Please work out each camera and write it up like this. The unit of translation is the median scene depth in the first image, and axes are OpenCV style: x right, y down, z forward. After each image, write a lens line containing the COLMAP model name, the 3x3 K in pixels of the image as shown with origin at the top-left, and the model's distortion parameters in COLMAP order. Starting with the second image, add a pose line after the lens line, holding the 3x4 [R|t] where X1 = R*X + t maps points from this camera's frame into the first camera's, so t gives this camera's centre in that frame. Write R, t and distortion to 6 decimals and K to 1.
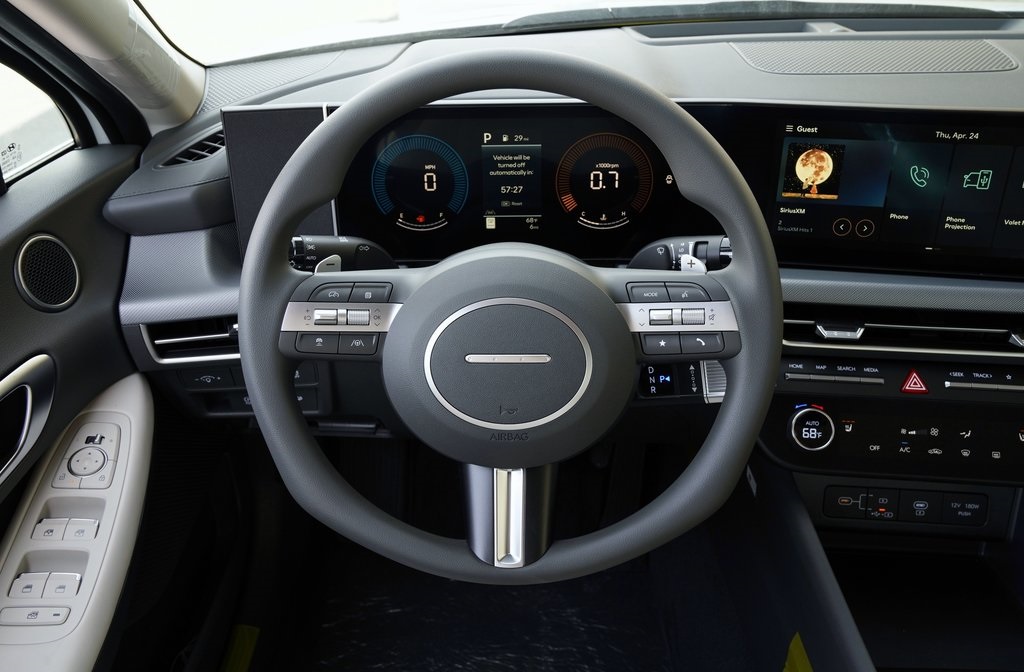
lens RADIAL K [[829.5, 0, 513.5], [0, 829.5, 335.5], [0, 0, 1]] dist [-0.078511, 0.093418]
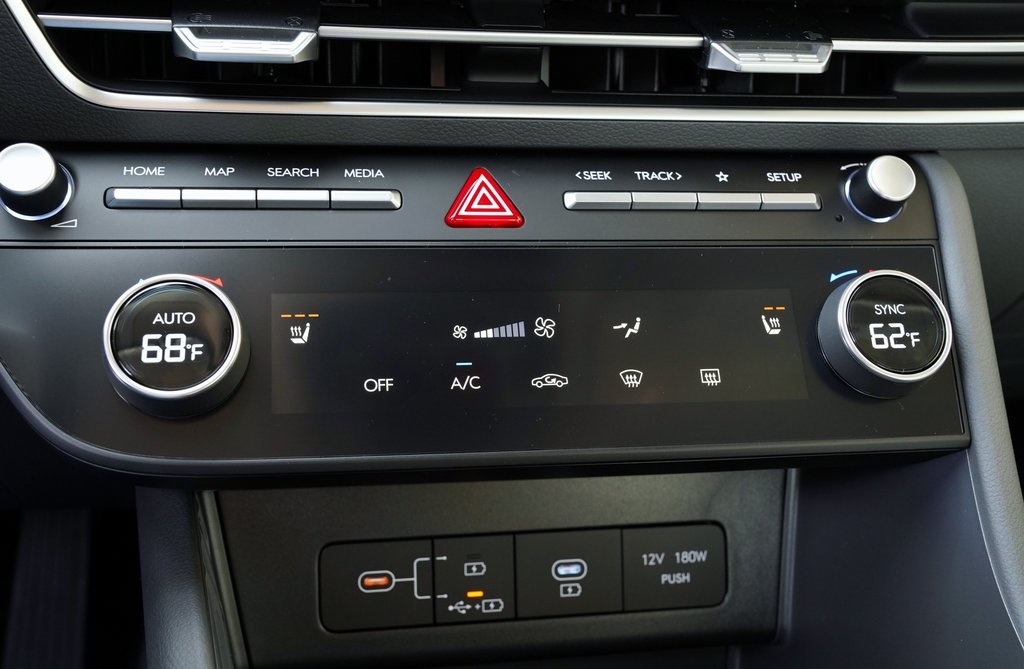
lens RADIAL K [[1118.2, 0, 510.2], [0, 1118.2, 328.8], [0, 0, 1]] dist [0.016779, 0.000000]
pose [[0.955426, -0.048510, 0.291217, 0.366276], [0.086306, 0.989211, -0.118375, 0.175819], [-0.282333, 0.138232, 0.949305, 0.557605]]
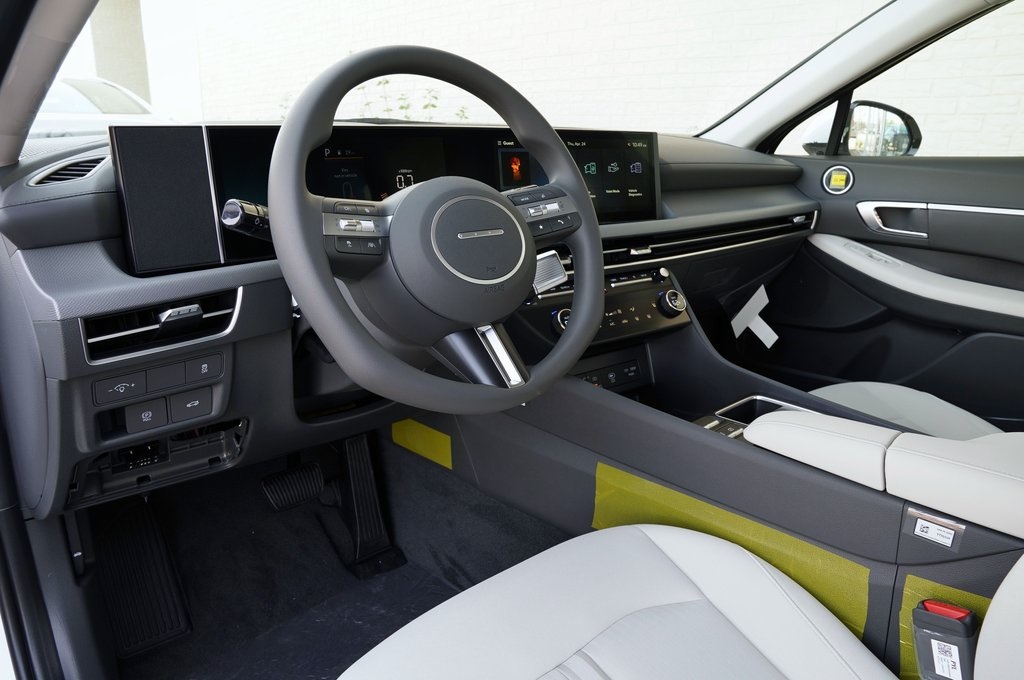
lens RADIAL K [[706.7, 0, 509.9], [0, 706.7, 354.5], [0, 0, 1]] dist [-0.118127, 0.071561]
pose [[0.723571, -0.185997, 0.664718, -0.621823], [0.337972, 0.935142, -0.106231, 0.280047], [-0.601847, 0.301522, 0.739503, 0.103170]]
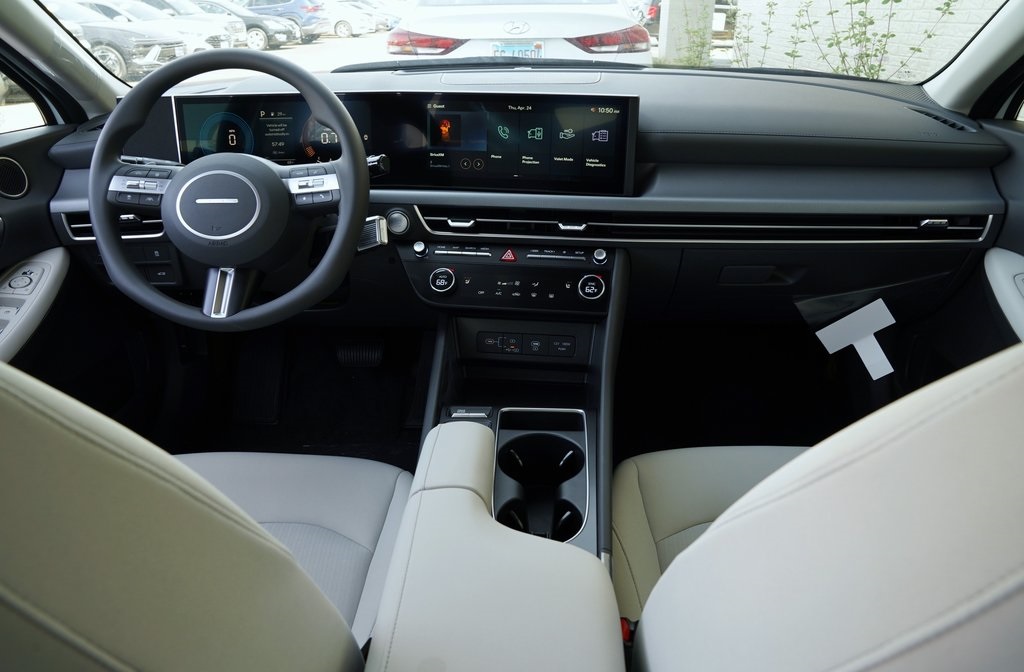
lens RADIAL K [[706.7, 0, 513.1], [0, 706.7, 326.2], [0, 0, 1]] dist [-0.118127, 0.071561]
pose [[0.999785, 0.016464, -0.012591, 0.532721], [-0.017617, 0.995060, -0.097698, 0.348278], [0.010921, 0.097899, 0.995136, -0.418703]]
